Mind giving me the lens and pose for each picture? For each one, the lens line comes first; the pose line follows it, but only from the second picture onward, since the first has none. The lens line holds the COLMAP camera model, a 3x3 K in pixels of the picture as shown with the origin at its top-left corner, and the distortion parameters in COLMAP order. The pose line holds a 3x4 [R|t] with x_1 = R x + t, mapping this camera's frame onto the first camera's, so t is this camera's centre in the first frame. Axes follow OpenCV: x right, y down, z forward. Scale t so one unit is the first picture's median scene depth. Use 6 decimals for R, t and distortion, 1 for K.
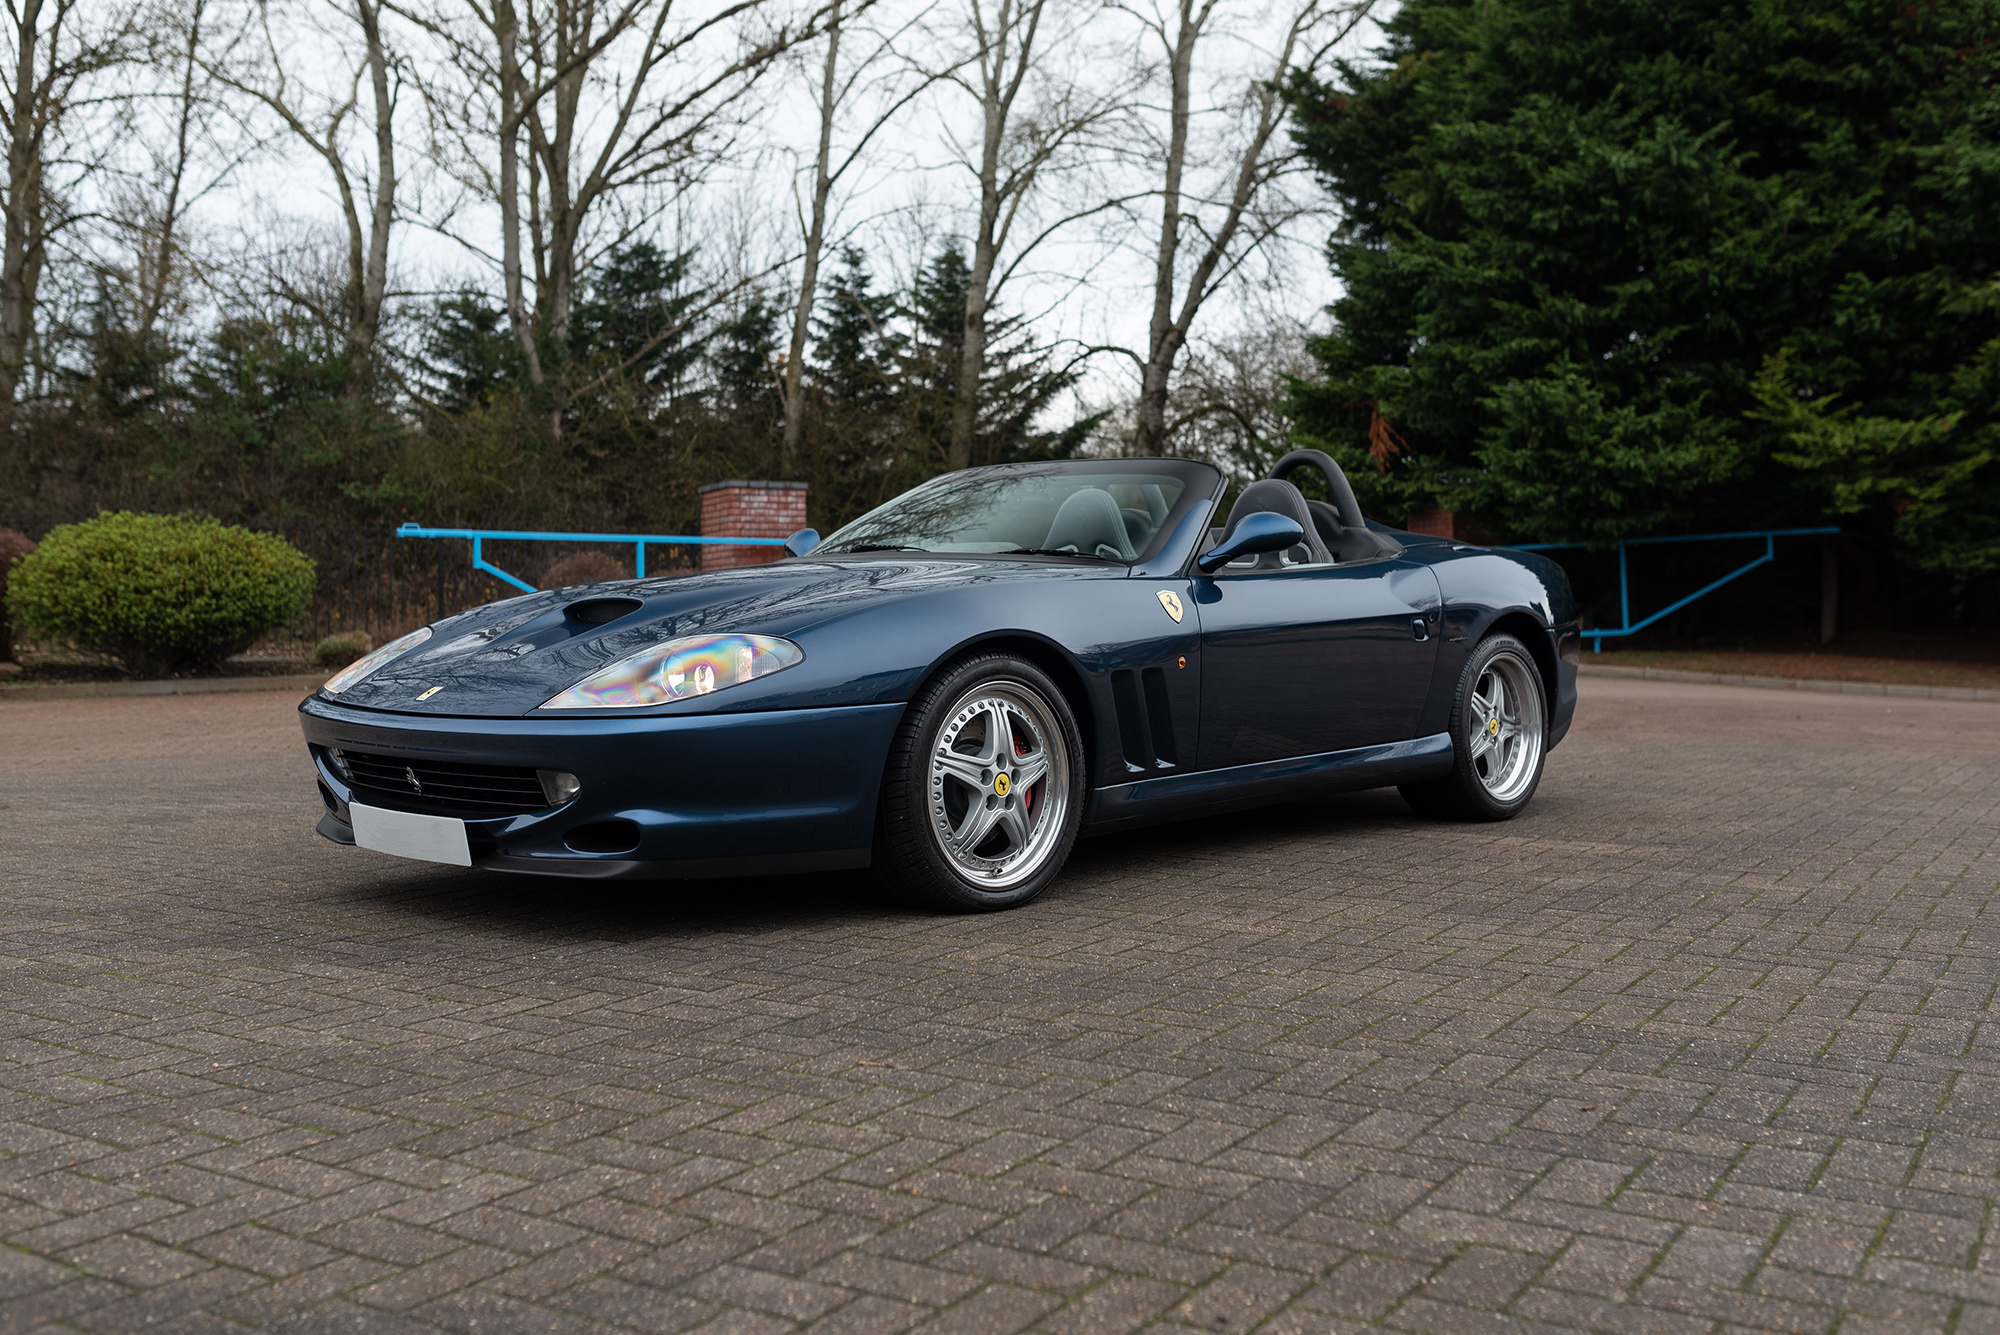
lens RADIAL K [[1840.6, 0, 1037.4], [0, 1840.6, 725.8], [0, 0, 1]] dist [0.000331, 0.000000]
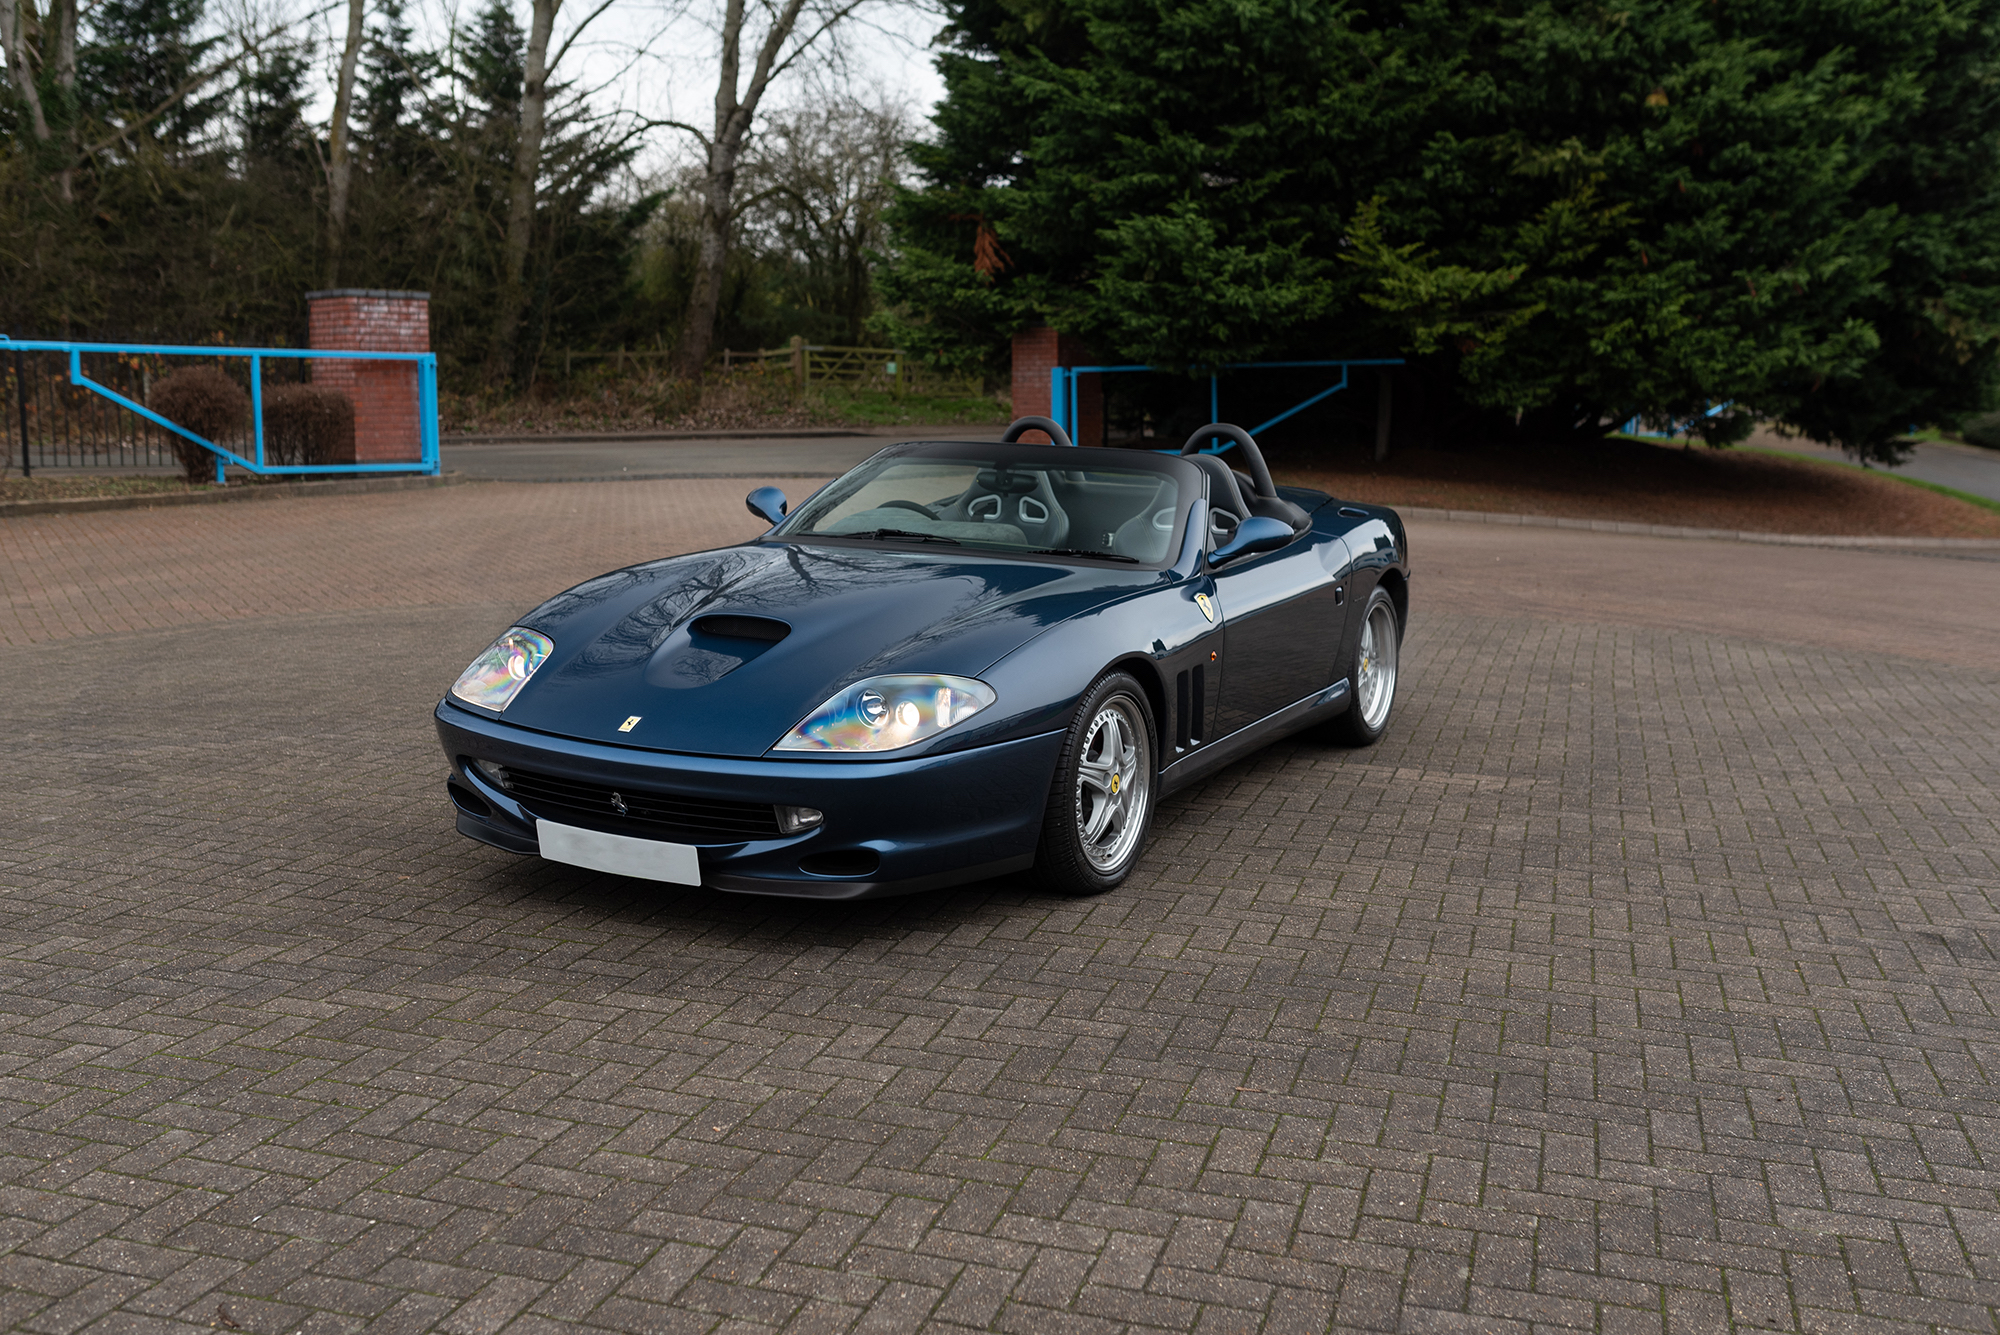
lens RADIAL K [[1840.6, 0, 1036.3], [0, 1840.6, 729.8], [0, 0, 1]] dist [0.000331, 0.000000]
pose [[0.966525, -0.024606, 0.255390, -0.068812], [-0.007575, 0.992220, 0.124264, -0.027626], [-0.256461, -0.122039, 0.958819, -0.019923]]
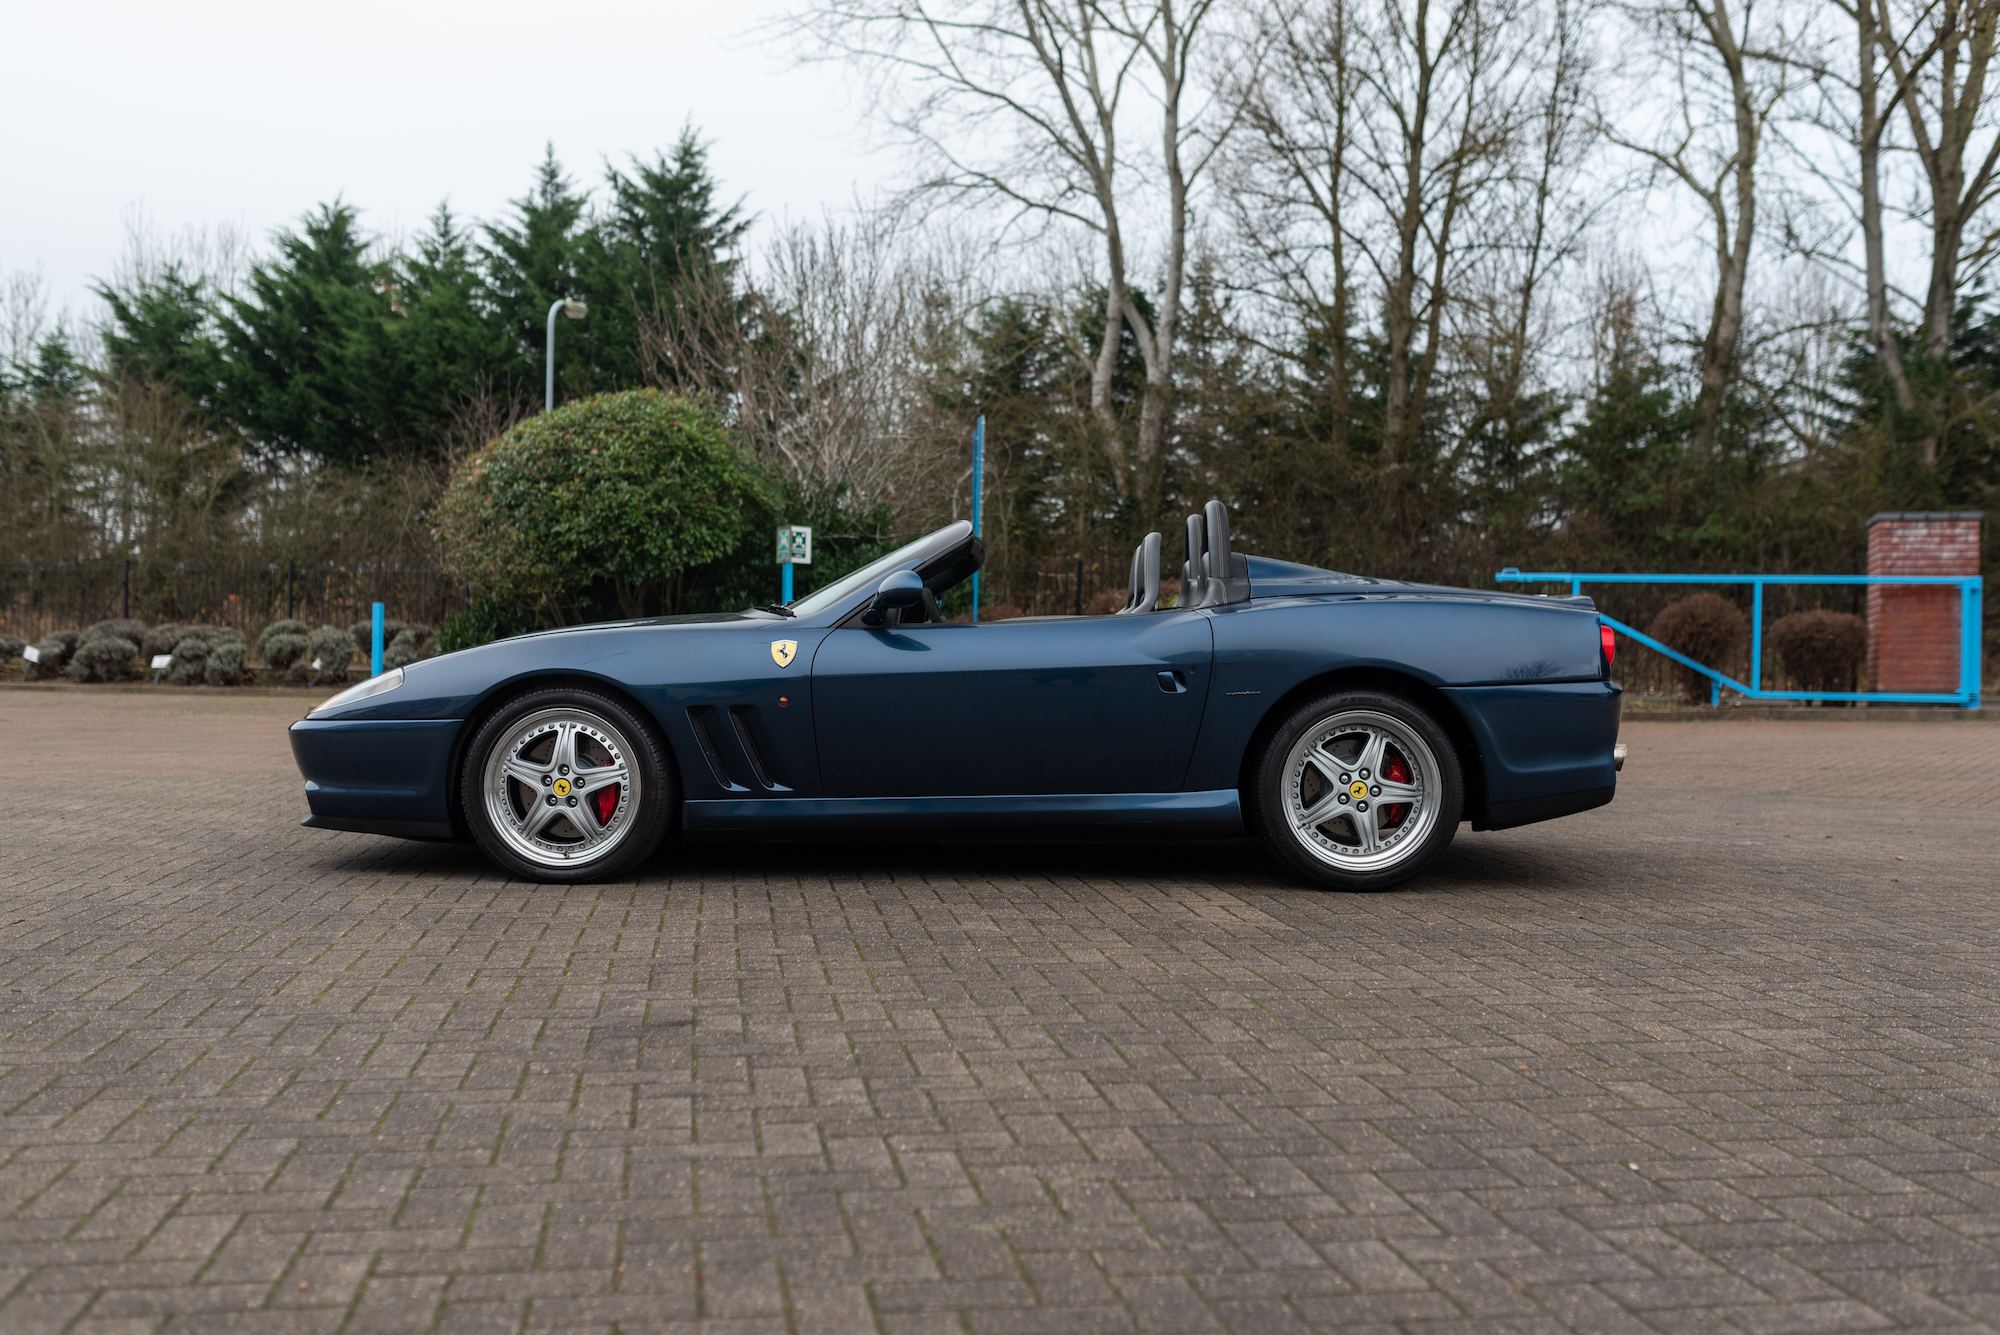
lens RADIAL K [[1922.0, 0, 984.4], [0, 1922.0, 672.6], [0, 0, 1]] dist [-0.079469, 0.000000]
pose [[0.661765, 0.018397, -0.749485, 0.226517], [-0.056690, 0.998065, -0.025557, -0.006066], [0.747565, 0.059400, 0.661527, 0.059449]]
